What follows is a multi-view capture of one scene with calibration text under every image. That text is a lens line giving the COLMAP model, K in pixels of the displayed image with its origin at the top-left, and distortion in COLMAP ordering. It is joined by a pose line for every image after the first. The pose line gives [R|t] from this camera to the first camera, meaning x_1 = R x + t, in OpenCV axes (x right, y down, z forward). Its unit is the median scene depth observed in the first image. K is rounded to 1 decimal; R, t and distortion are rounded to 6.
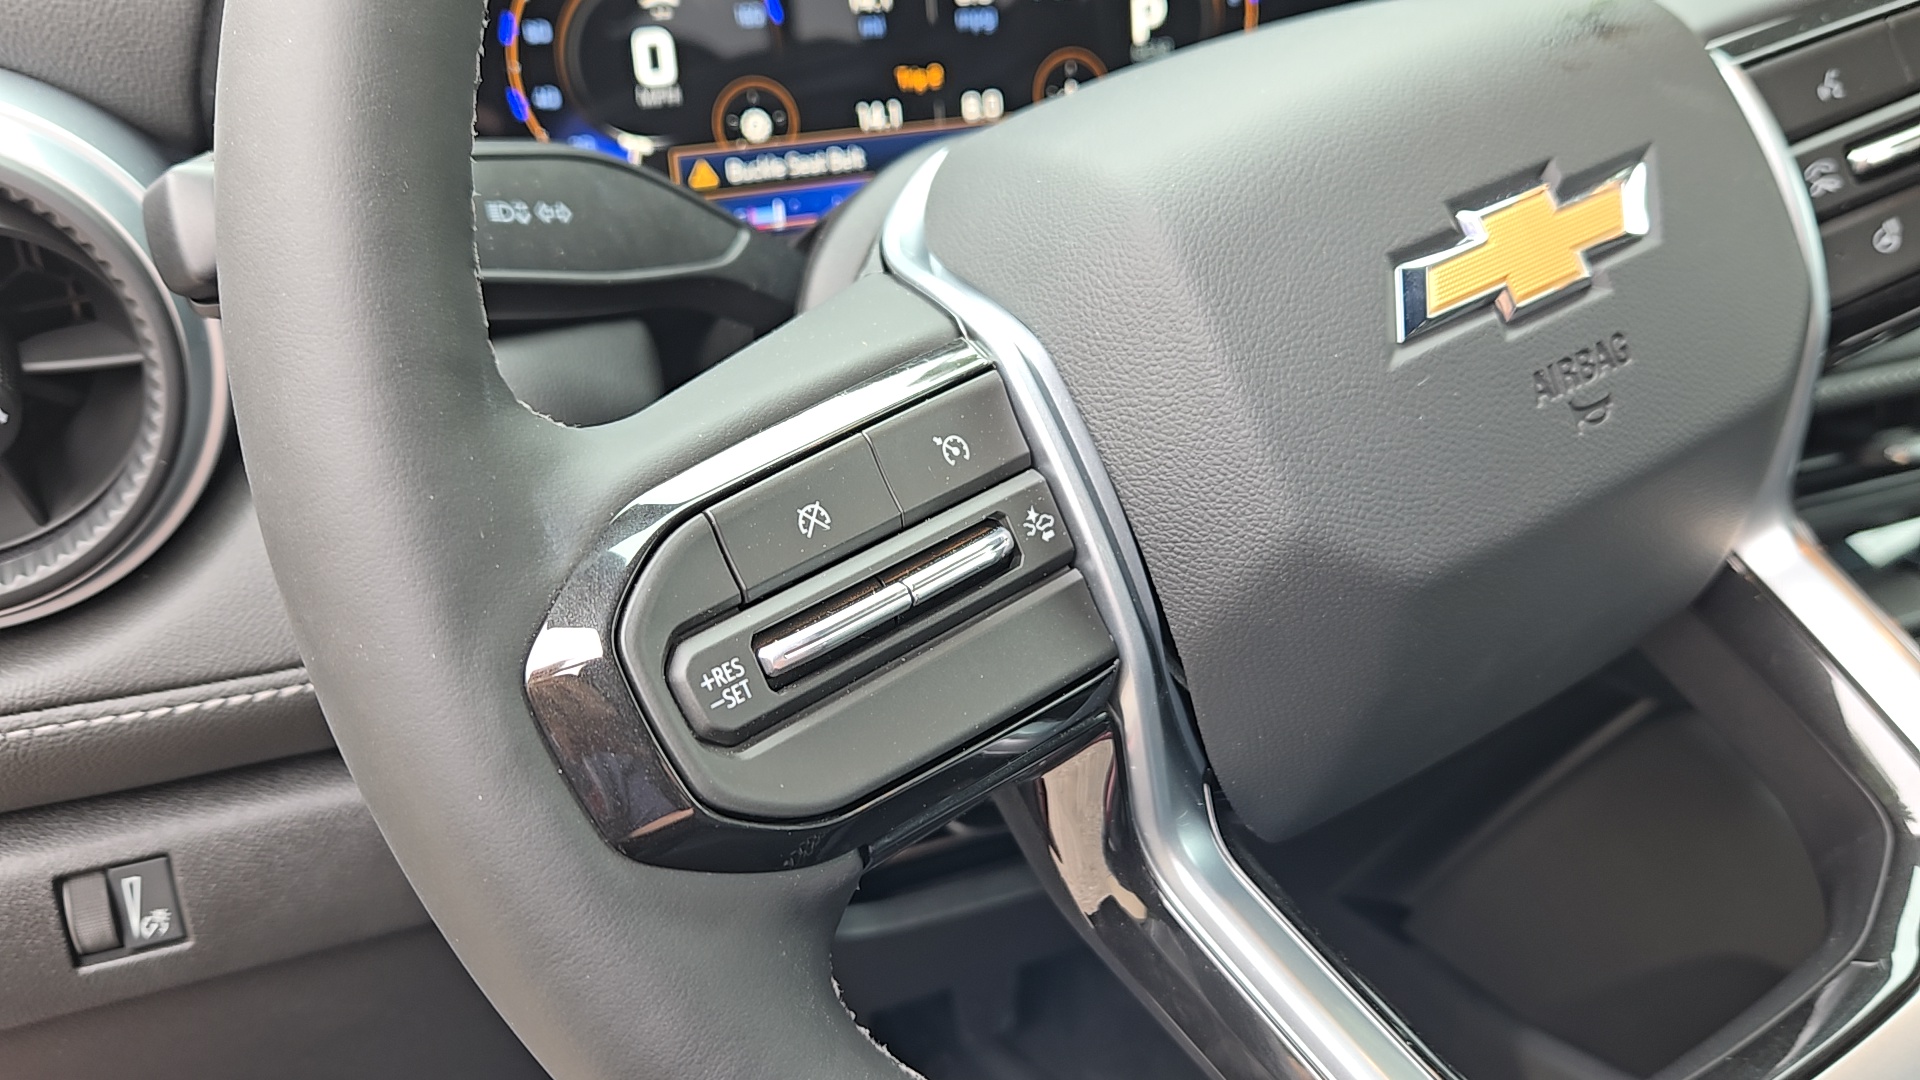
lens RADIAL K [[1599.8, 0, 925.7], [0, 1599.8, 528.6], [0, 0, 1]] dist [0.017927, -0.011998]
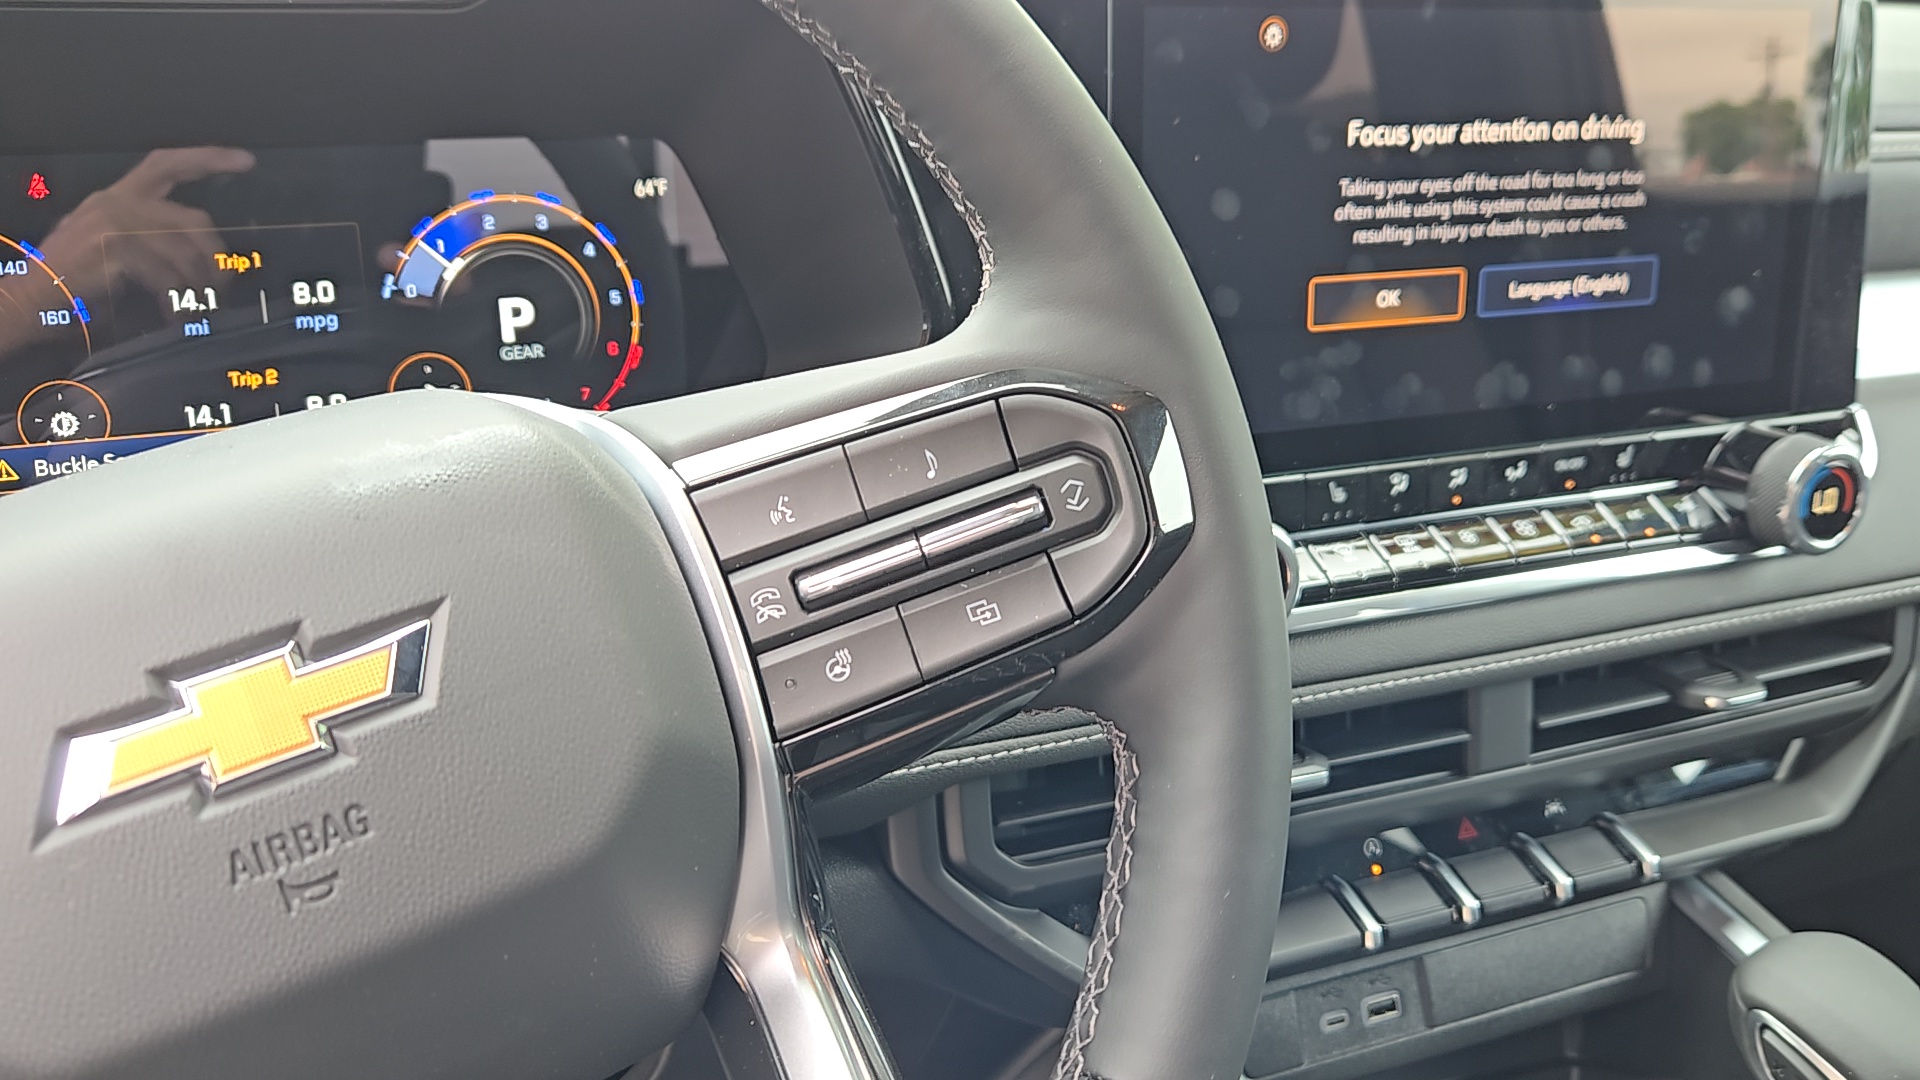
lens RADIAL K [[1599.8, 0, 903.0], [0, 1599.8, 528.1], [0, 0, 1]] dist [0.017927, -0.011998]
pose [[0.999029, 0.038357, -0.021696, 0.692520], [-0.040020, 0.995808, -0.082243, -0.197914], [0.018451, 0.083032, 0.996376, 0.031766]]
